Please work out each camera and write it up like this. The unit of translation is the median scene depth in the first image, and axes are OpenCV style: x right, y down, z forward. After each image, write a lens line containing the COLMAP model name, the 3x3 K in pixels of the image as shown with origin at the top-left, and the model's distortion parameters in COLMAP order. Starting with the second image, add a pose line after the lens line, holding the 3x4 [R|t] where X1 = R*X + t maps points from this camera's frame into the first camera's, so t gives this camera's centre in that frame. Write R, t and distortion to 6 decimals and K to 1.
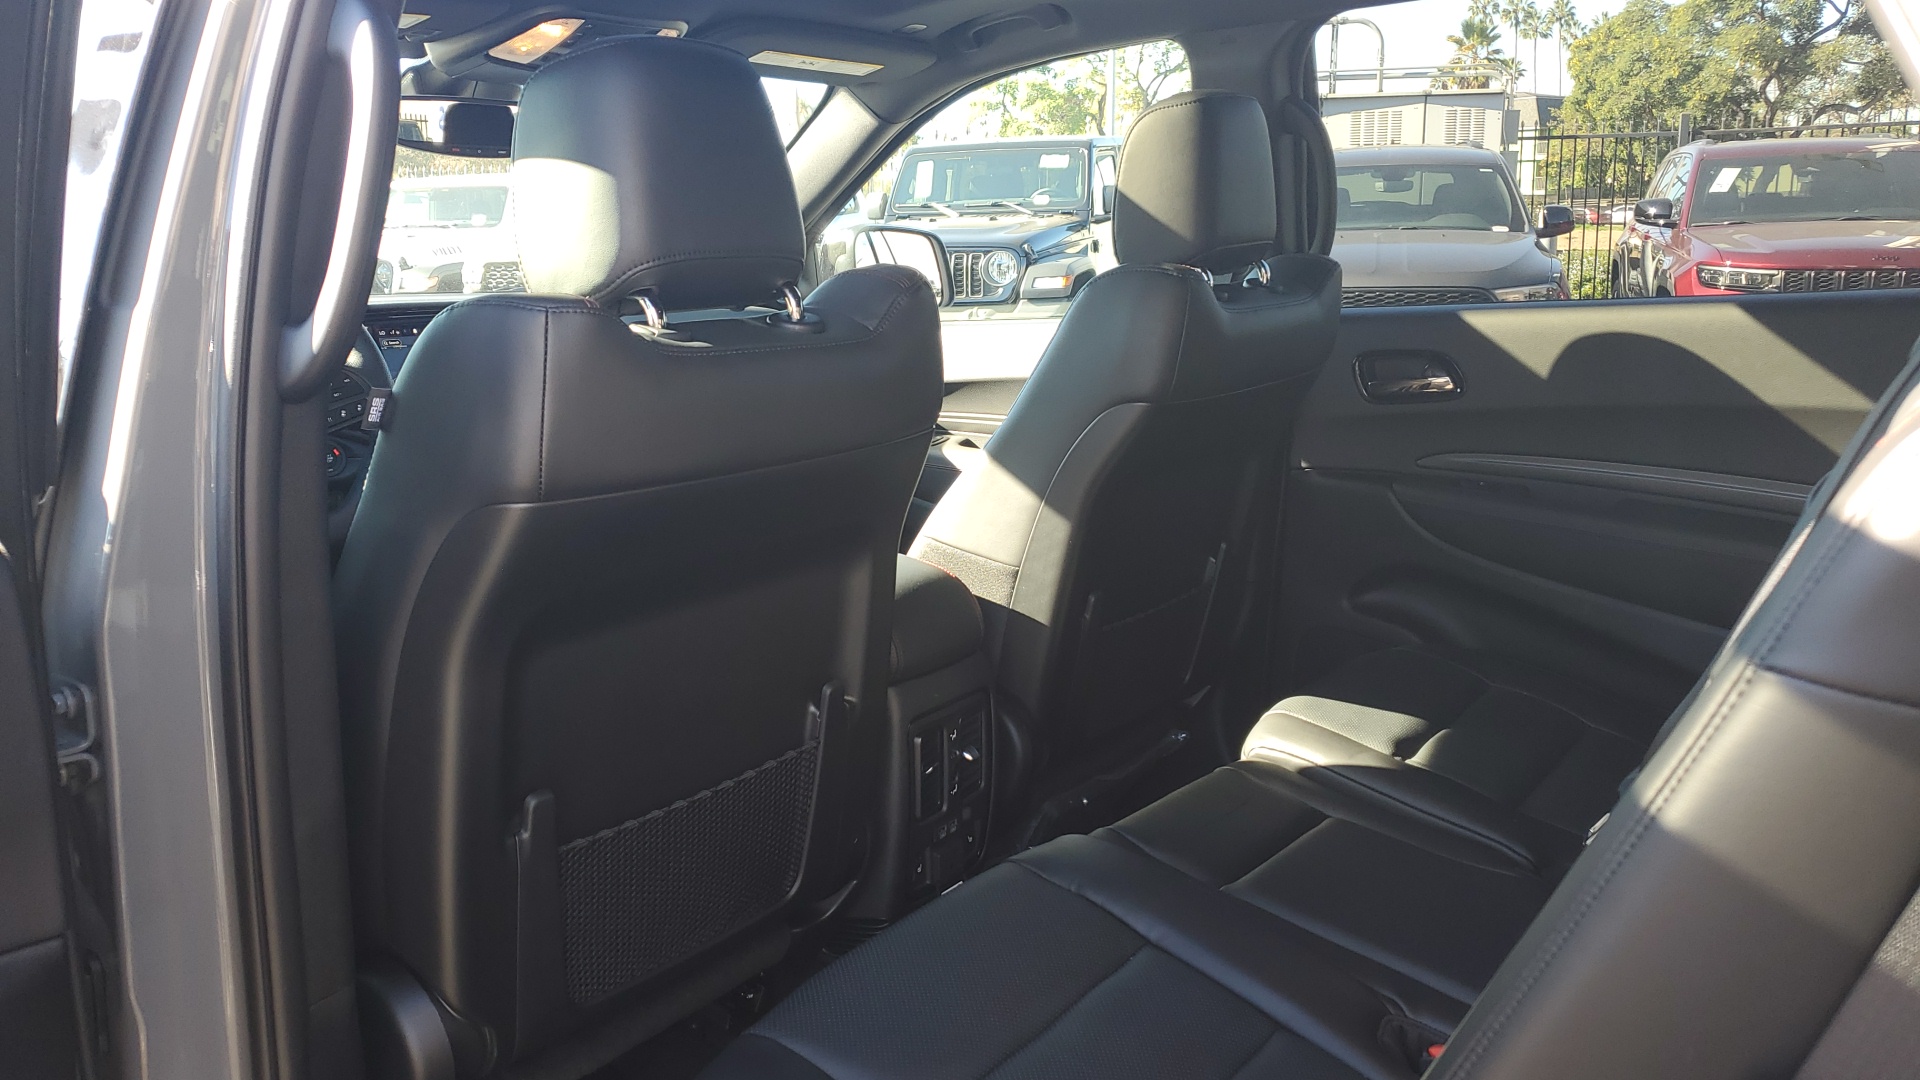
lens RADIAL K [[1488.5, 0, 964.3], [0, 1488.5, 466.2], [0, 0, 1]] dist [0.113893, -0.003303]
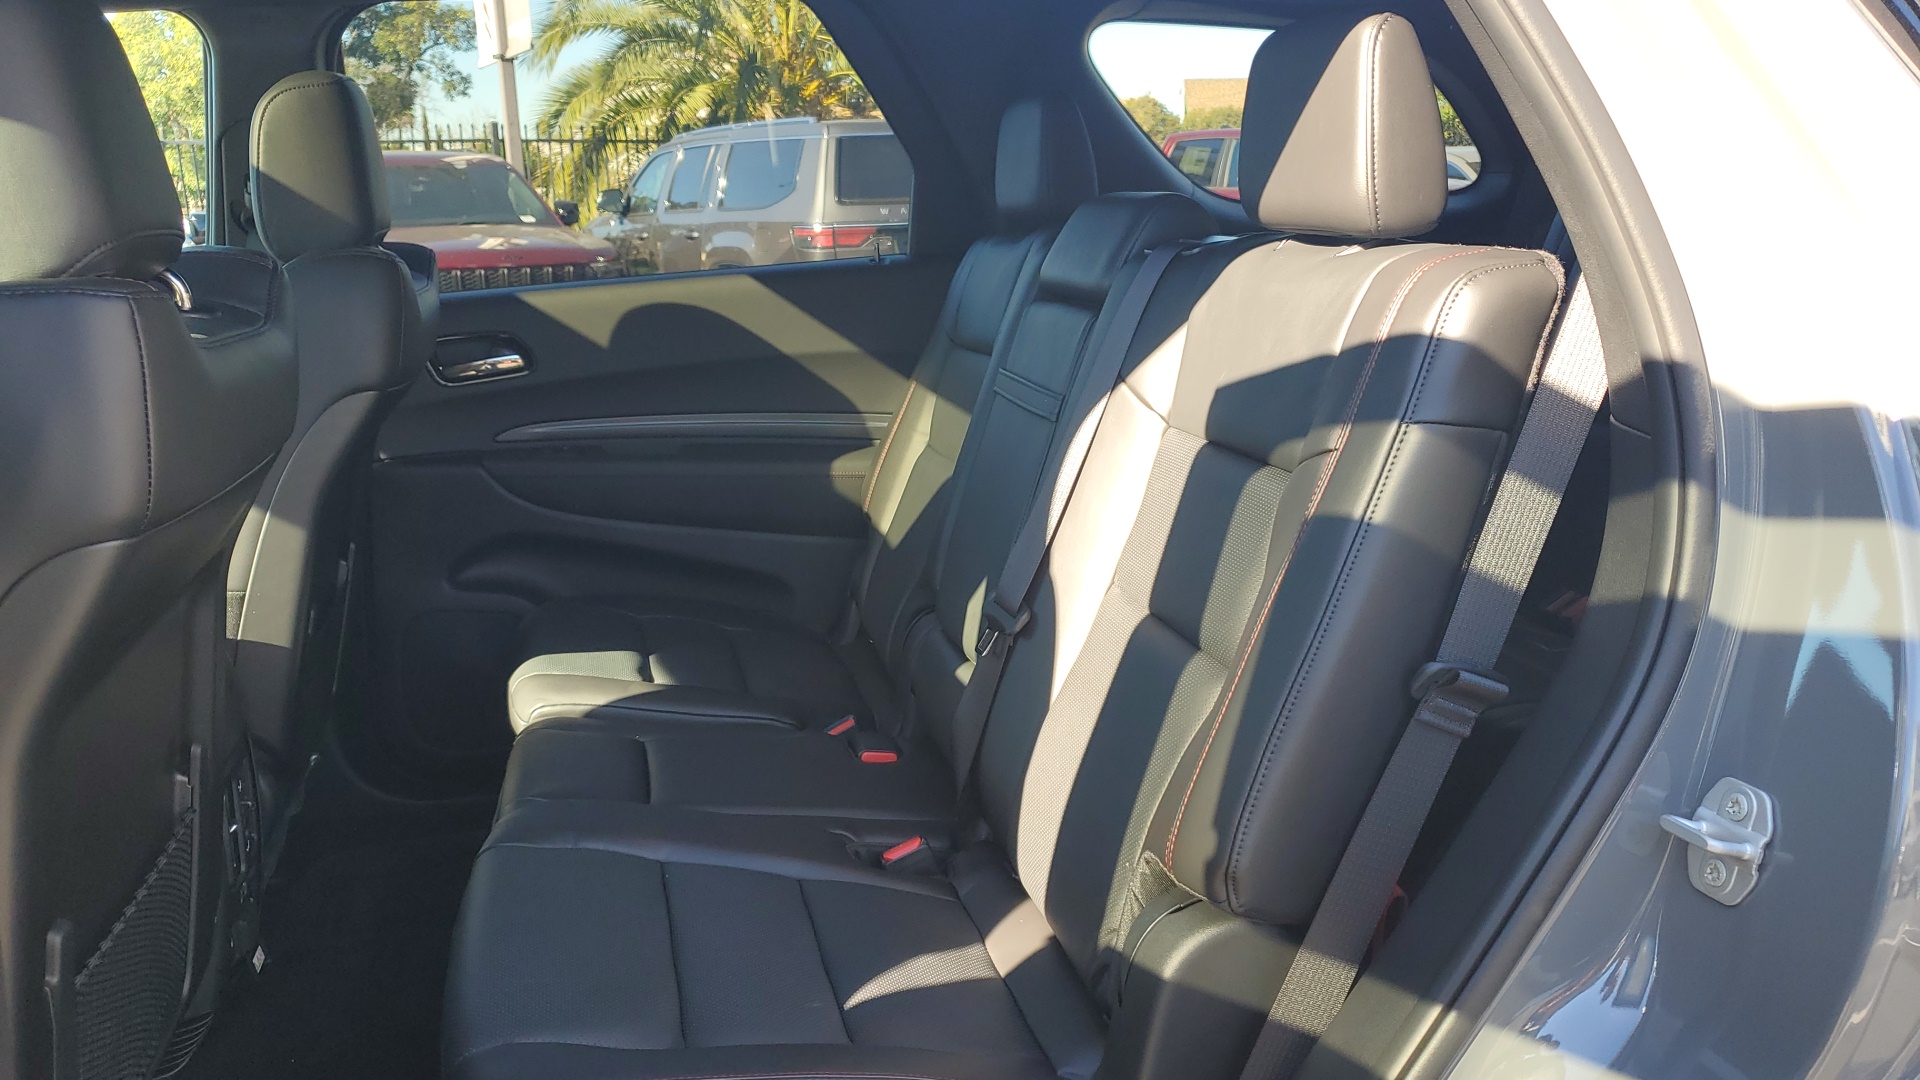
lens RADIAL K [[1488.4, 0, 973.9], [0, 1488.4, 563.1], [0, 0, 1]] dist [0.112383, -0.213373]
pose [[0.622472, -0.184605, 0.760559, -0.333565], [0.140588, 0.982351, 0.123376, 0.000432], [-0.769912, 0.030128, 0.637439, 0.074566]]
